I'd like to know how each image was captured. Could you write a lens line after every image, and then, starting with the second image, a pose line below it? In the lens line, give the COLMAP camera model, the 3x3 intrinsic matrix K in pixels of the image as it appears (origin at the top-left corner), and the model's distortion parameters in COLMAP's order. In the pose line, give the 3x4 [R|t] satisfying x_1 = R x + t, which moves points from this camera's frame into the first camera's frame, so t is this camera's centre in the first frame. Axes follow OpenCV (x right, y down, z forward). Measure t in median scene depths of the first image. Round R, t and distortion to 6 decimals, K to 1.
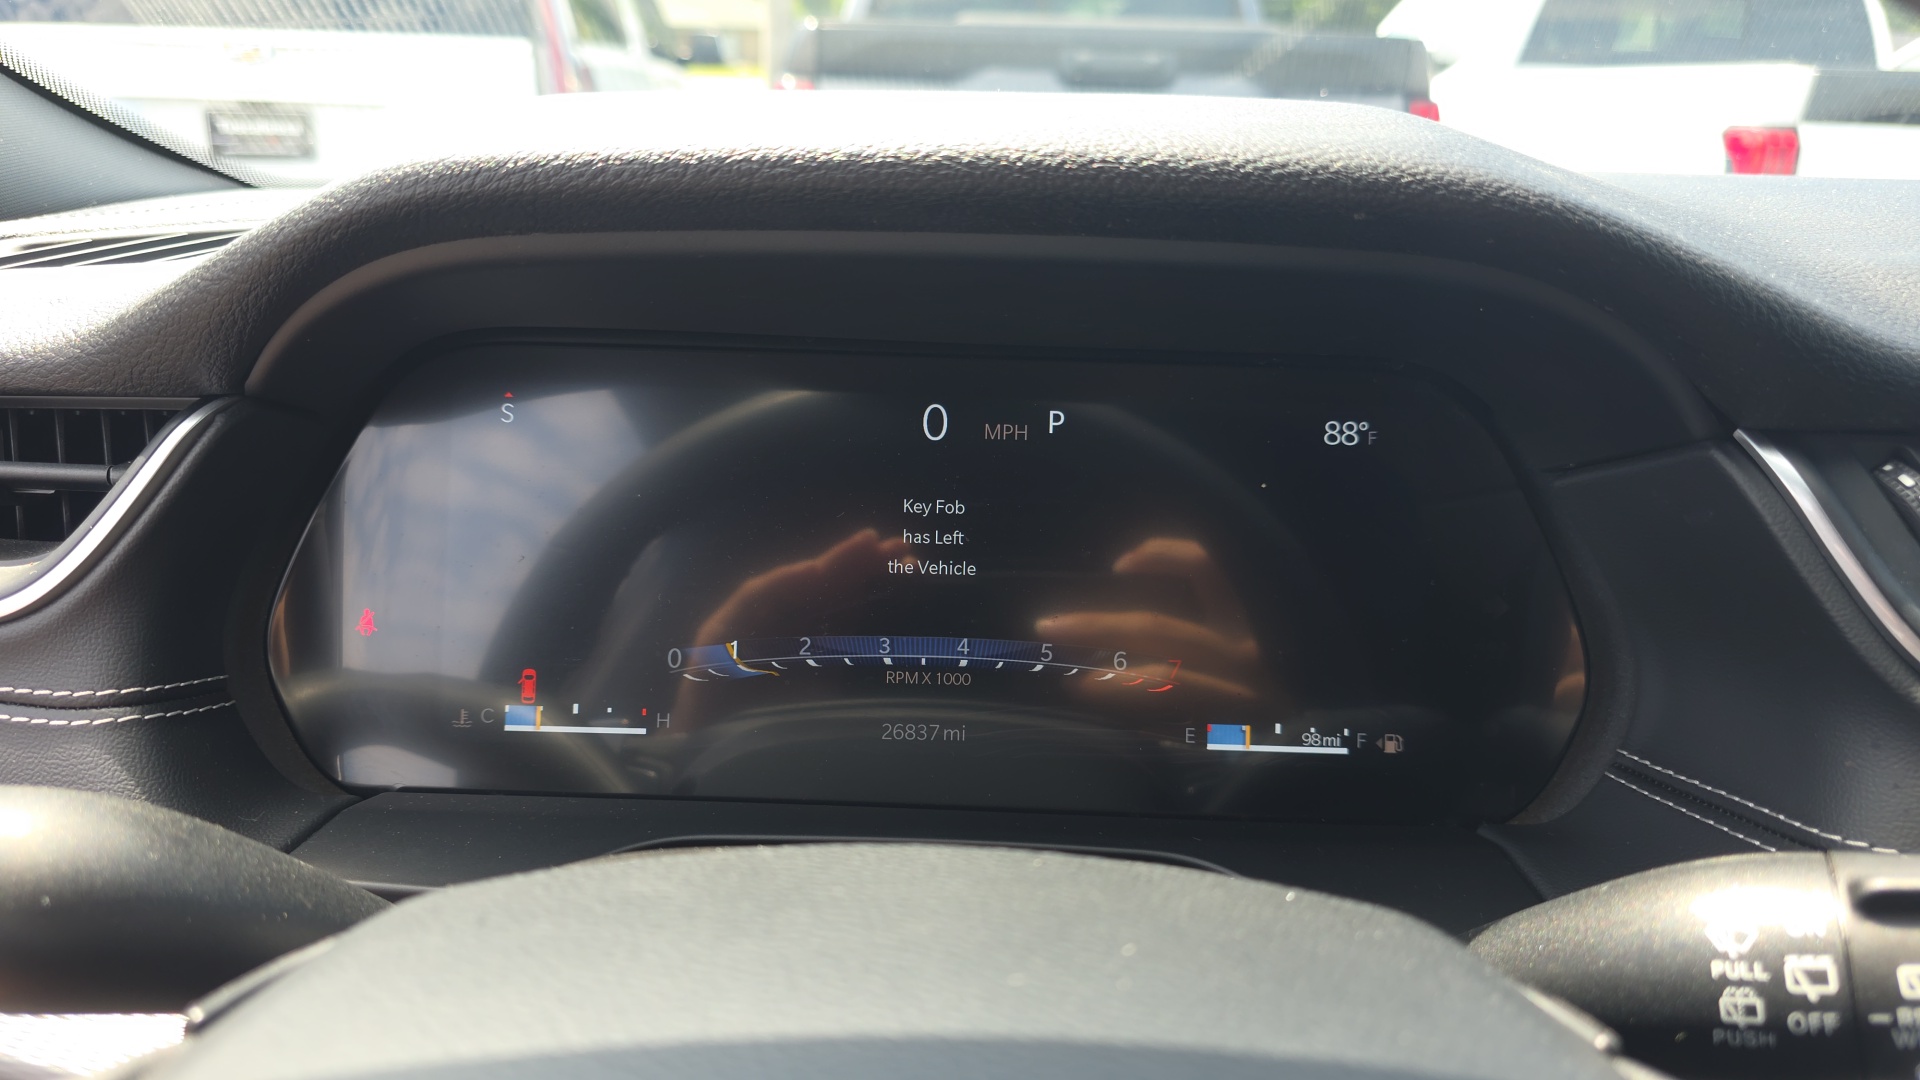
lens RADIAL K [[1321.6, 0, 960.0], [0, 1321.6, 540.0], [0, 0, 1]] dist [0.050928, -0.071907]
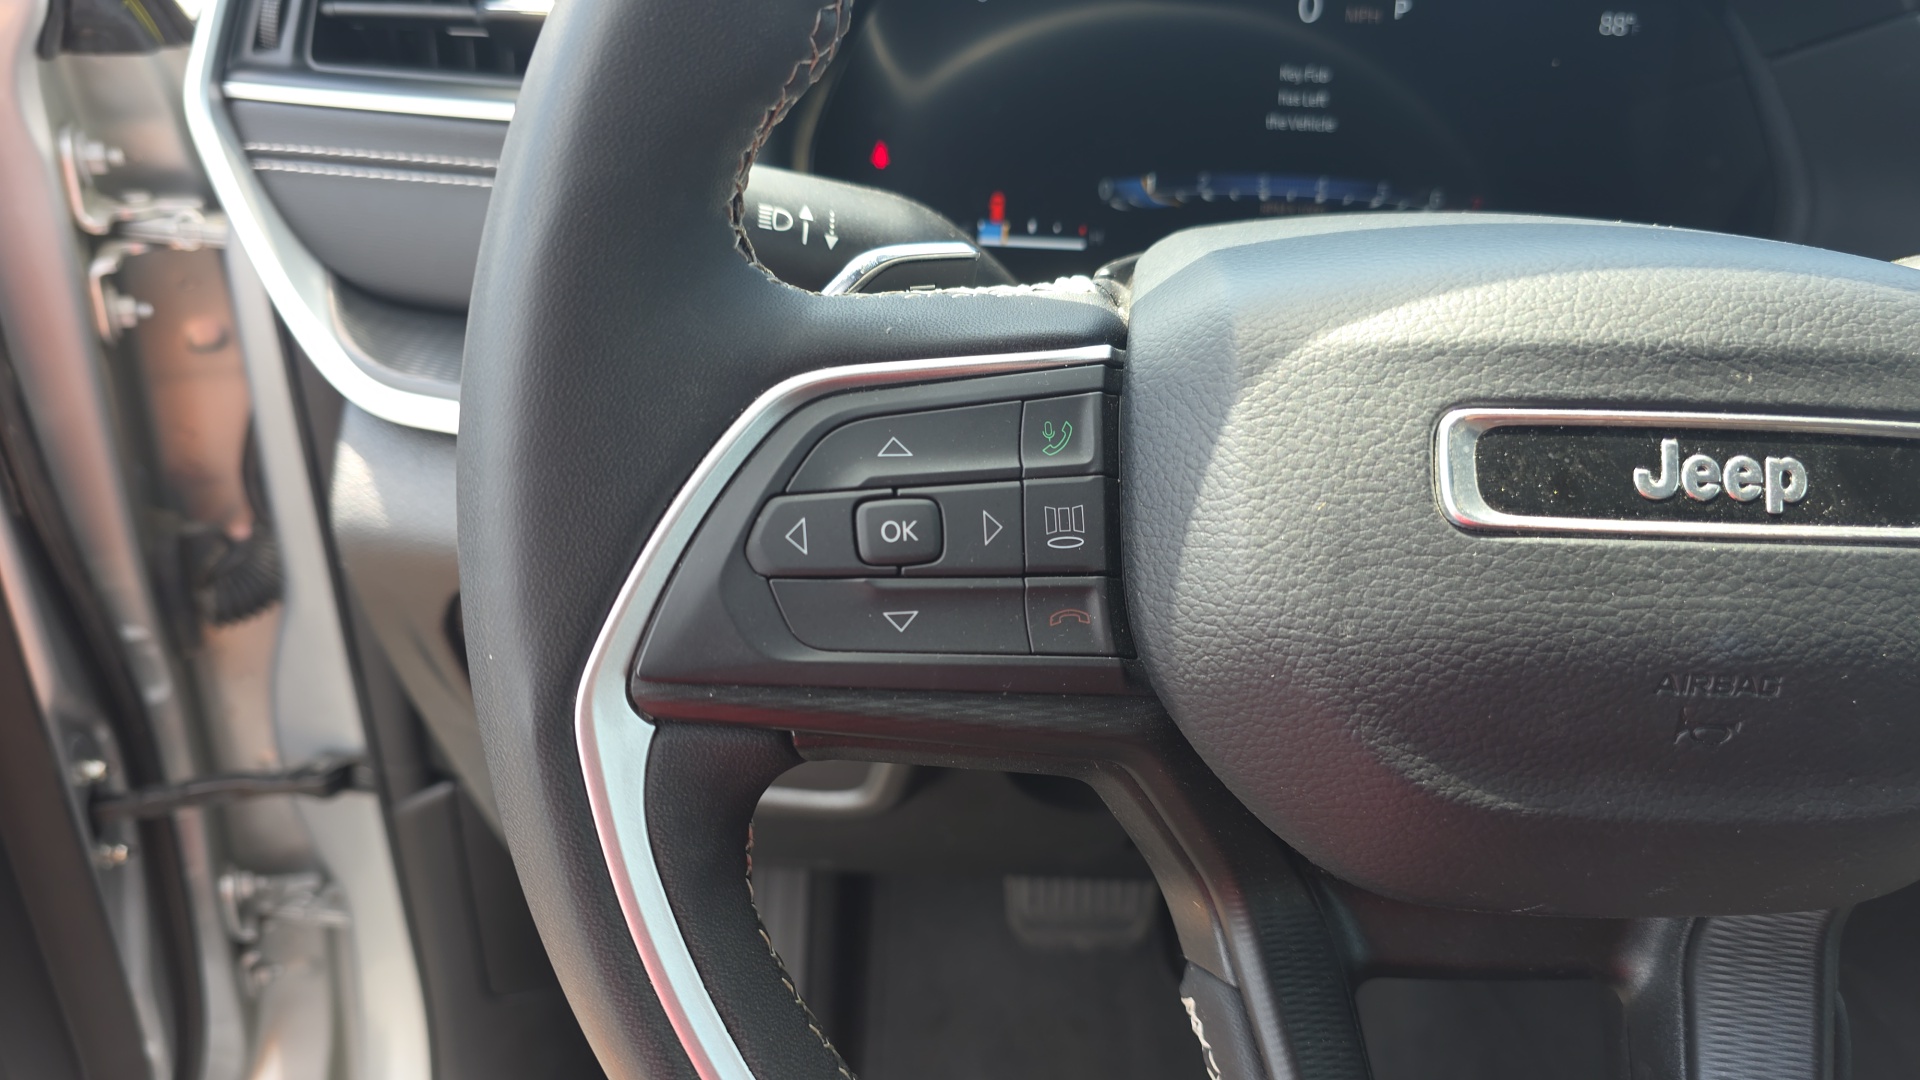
lens RADIAL K [[1368.5, 0, 956.7], [0, 1368.5, 580.8], [0, 0, 1]] dist [0.009944, -0.029205]
pose [[0.999659, 0.010703, 0.023813, -0.393808], [-0.015577, 0.976490, 0.215001, 0.179346], [-0.020952, -0.215298, 0.976324, -0.423221]]
